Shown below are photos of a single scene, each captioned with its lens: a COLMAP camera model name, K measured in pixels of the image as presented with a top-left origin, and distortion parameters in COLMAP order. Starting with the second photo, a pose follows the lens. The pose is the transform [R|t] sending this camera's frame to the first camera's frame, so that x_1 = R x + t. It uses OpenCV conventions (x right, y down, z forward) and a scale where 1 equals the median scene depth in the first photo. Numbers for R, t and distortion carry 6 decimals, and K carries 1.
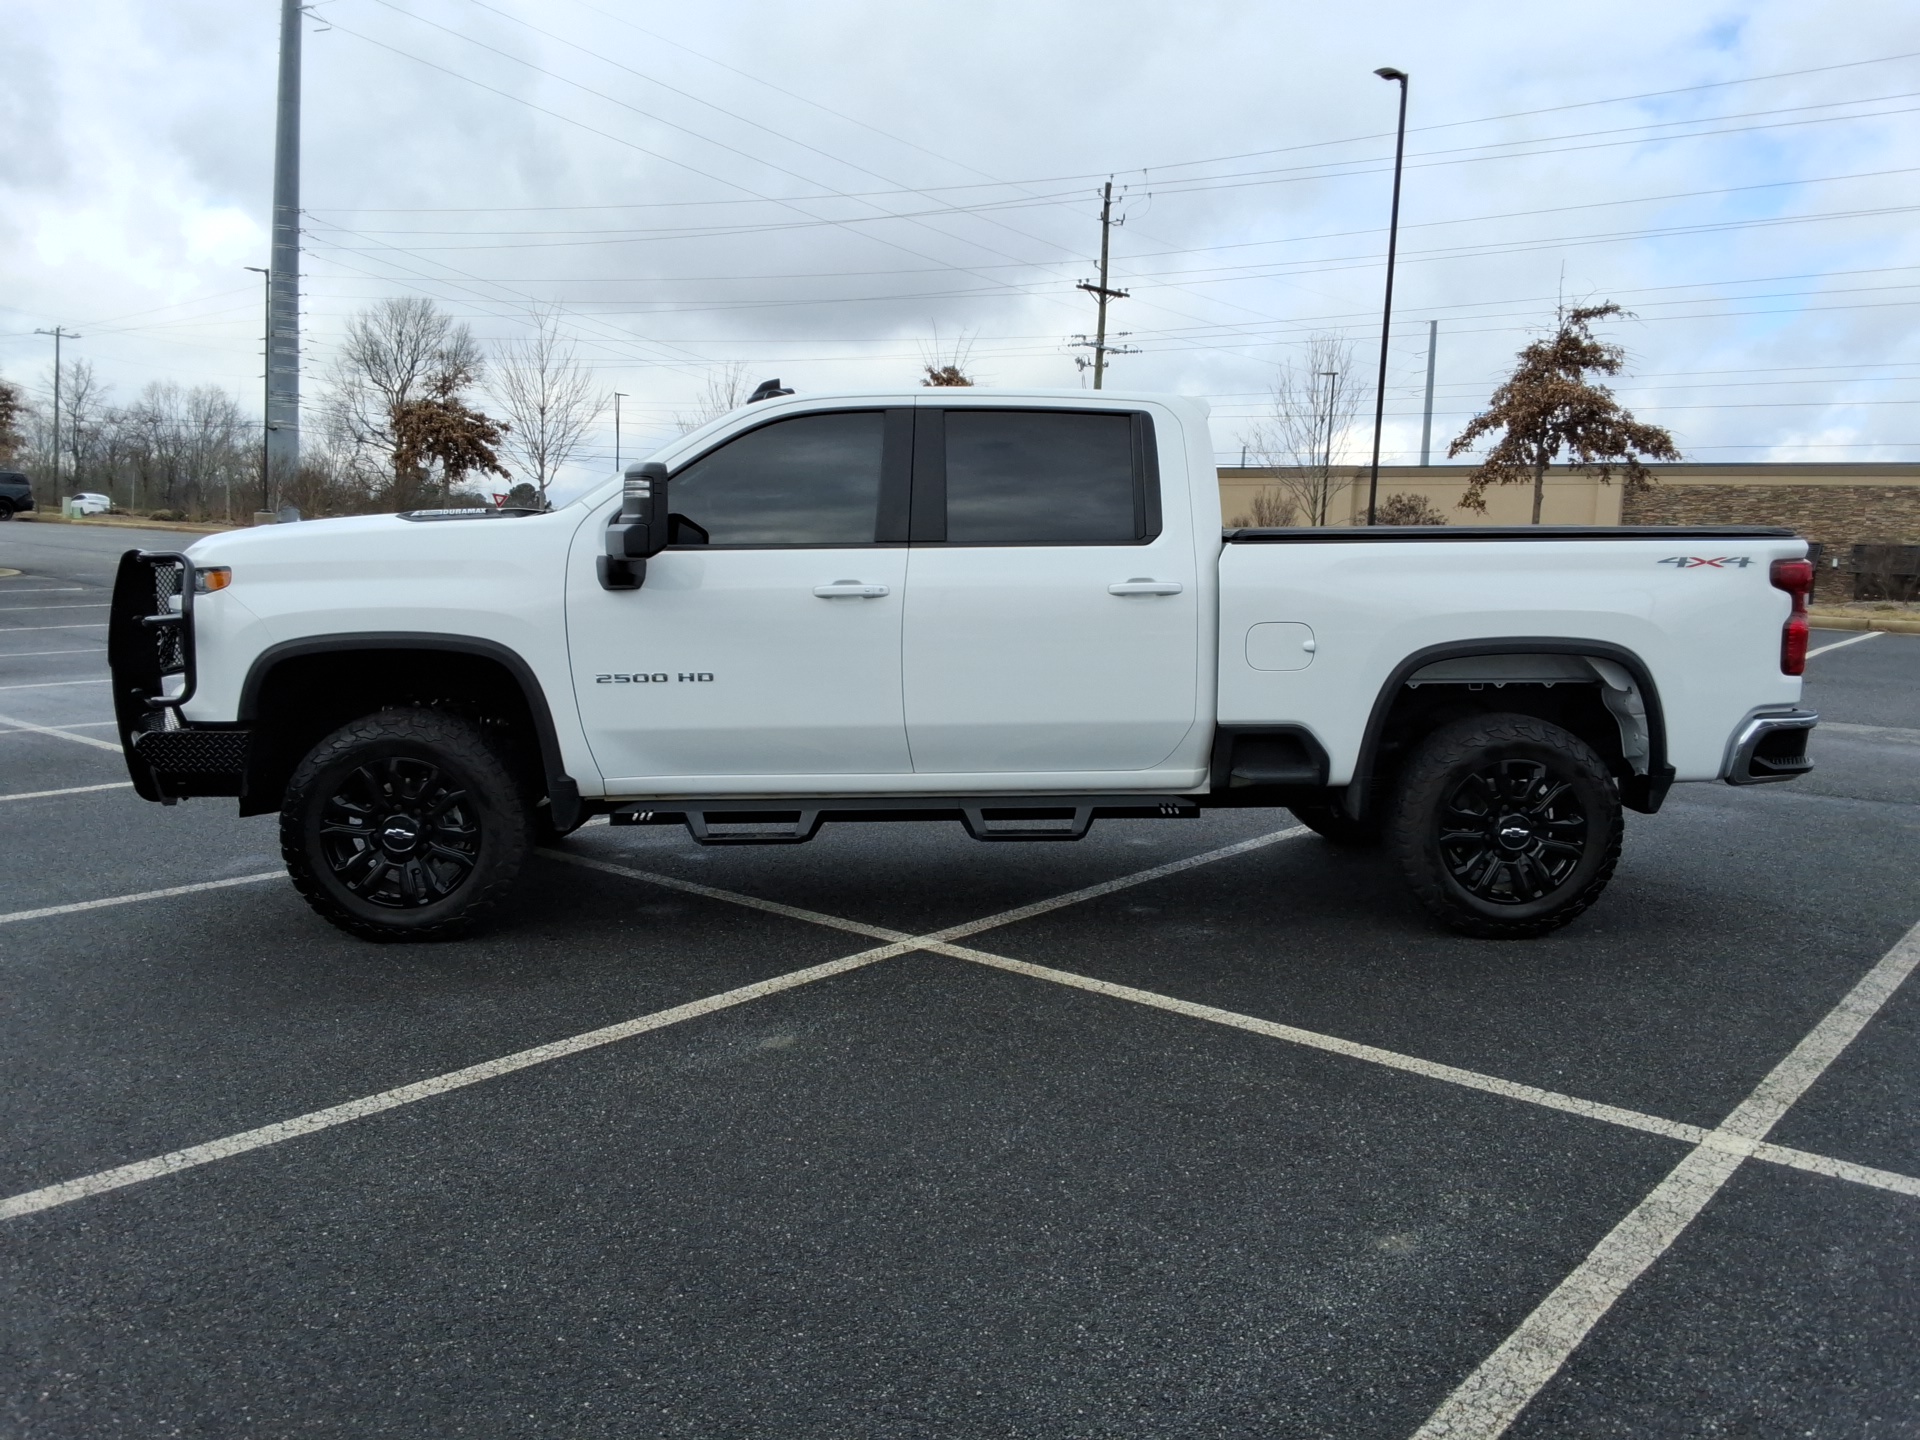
lens RADIAL K [[1537.3, 0, 973.4], [0, 1537.3, 699.4], [0, 0, 1]] dist [0.125917, -0.189586]
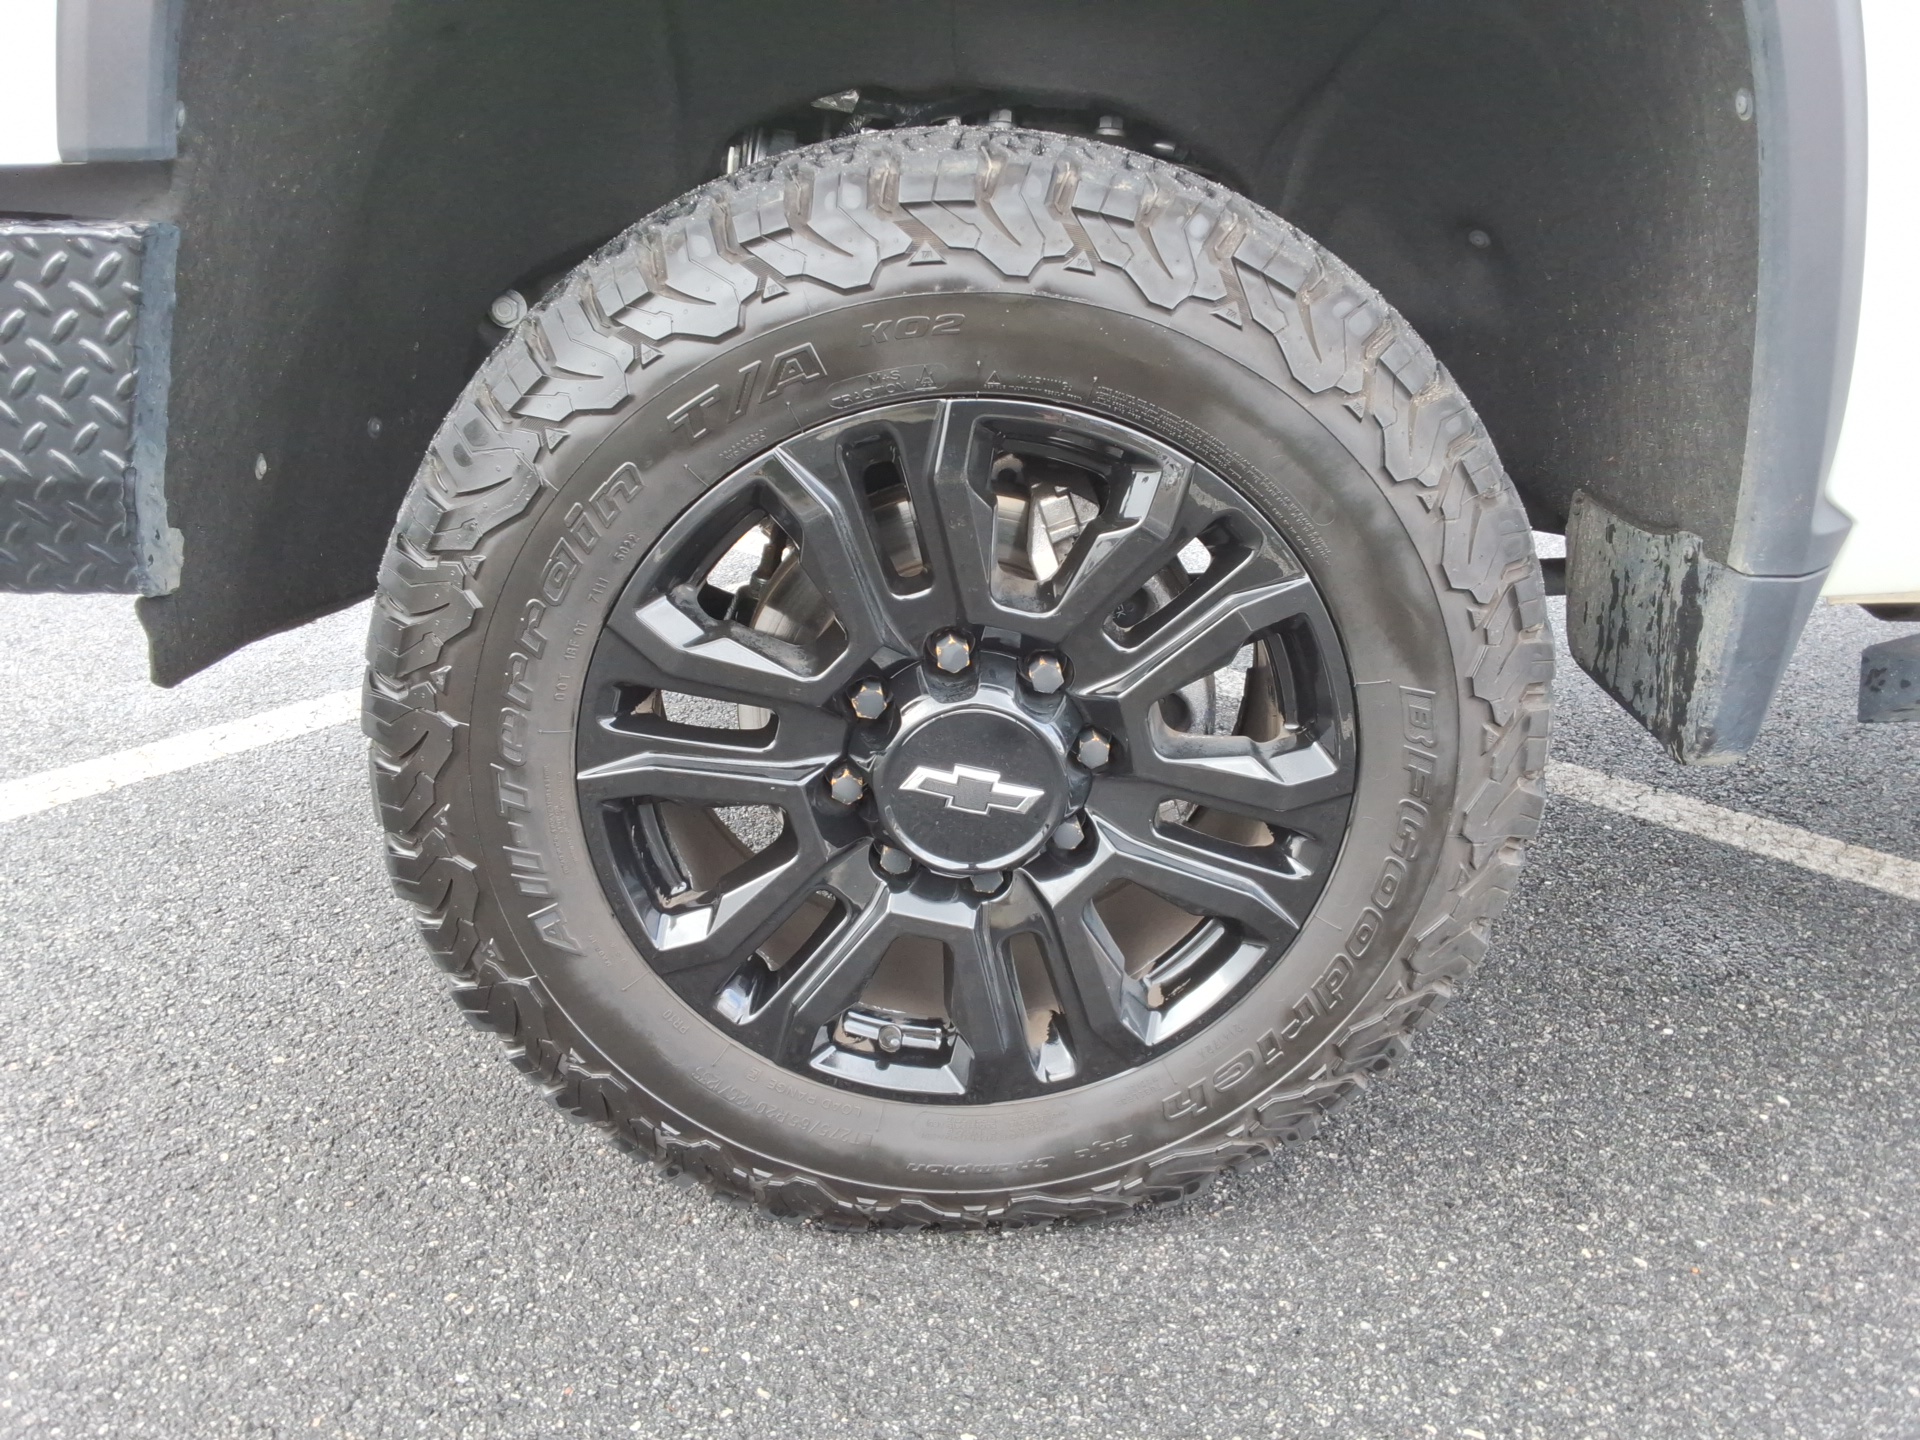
lens RADIAL K [[1565.8, 0, 957.2], [0, 1565.8, 689.3], [0, 0, 1]] dist [0.061299, -0.012596]
pose [[0.999689, 0.018804, -0.016362, -0.182395], [-0.013267, 0.957113, 0.289412, 0.008548], [0.021102, -0.289105, 0.957065, 0.405003]]
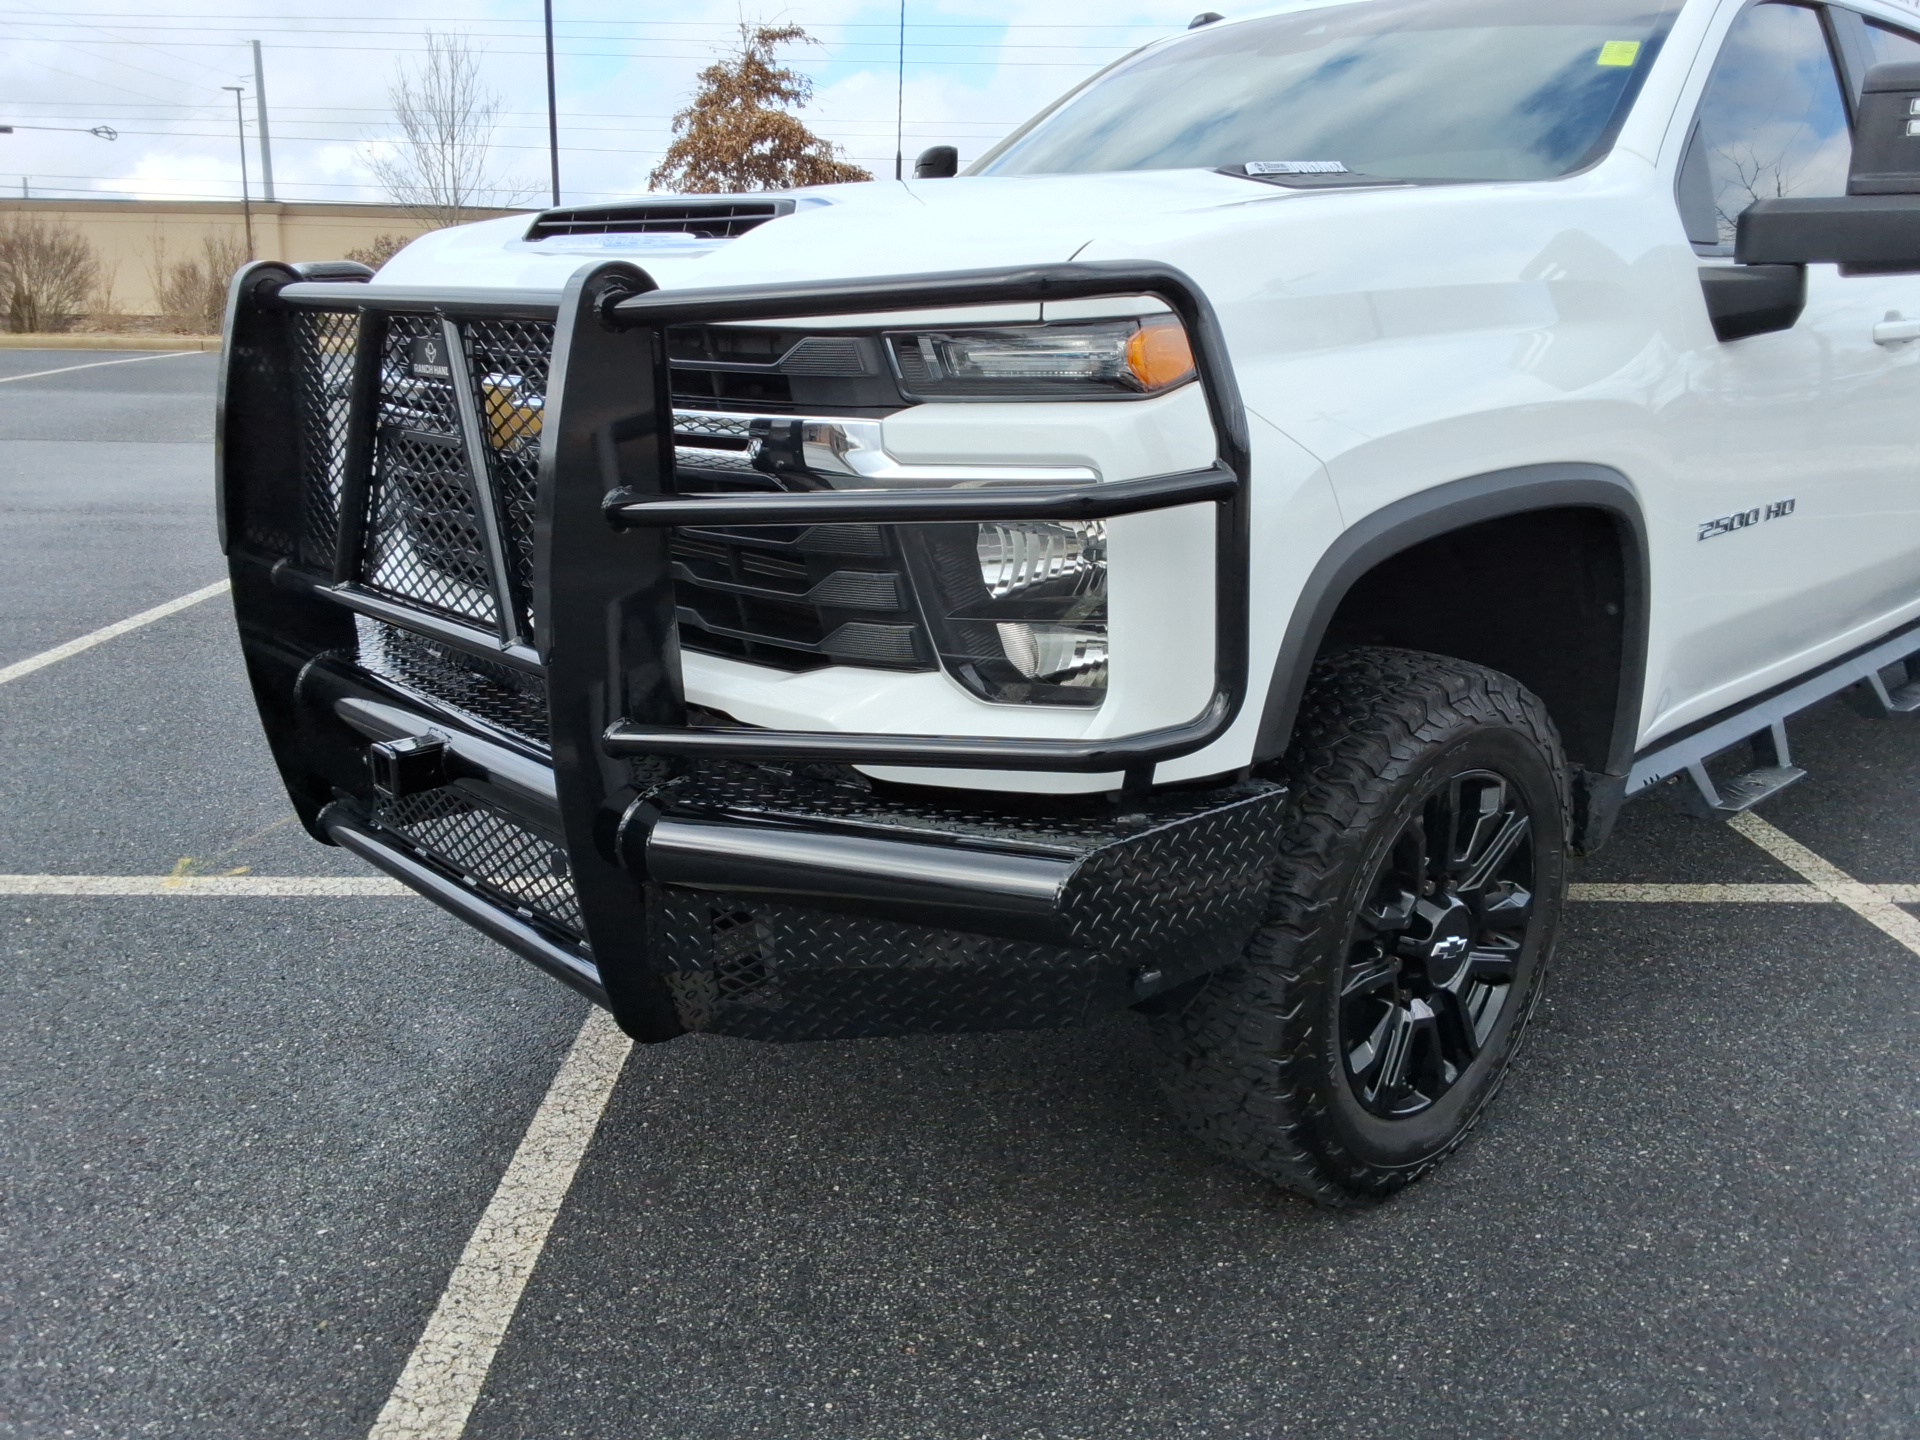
lens RADIAL K [[1542.2, 0, 976.0], [0, 1542.2, 701.8], [0, 0, 1]] dist [0.127379, -0.201106]
pose [[0.762889, -0.171471, 0.623377, -0.357619], [0.074525, 0.981084, 0.178661, -0.032222], [-0.642220, -0.089842, 0.761237, 0.379984]]
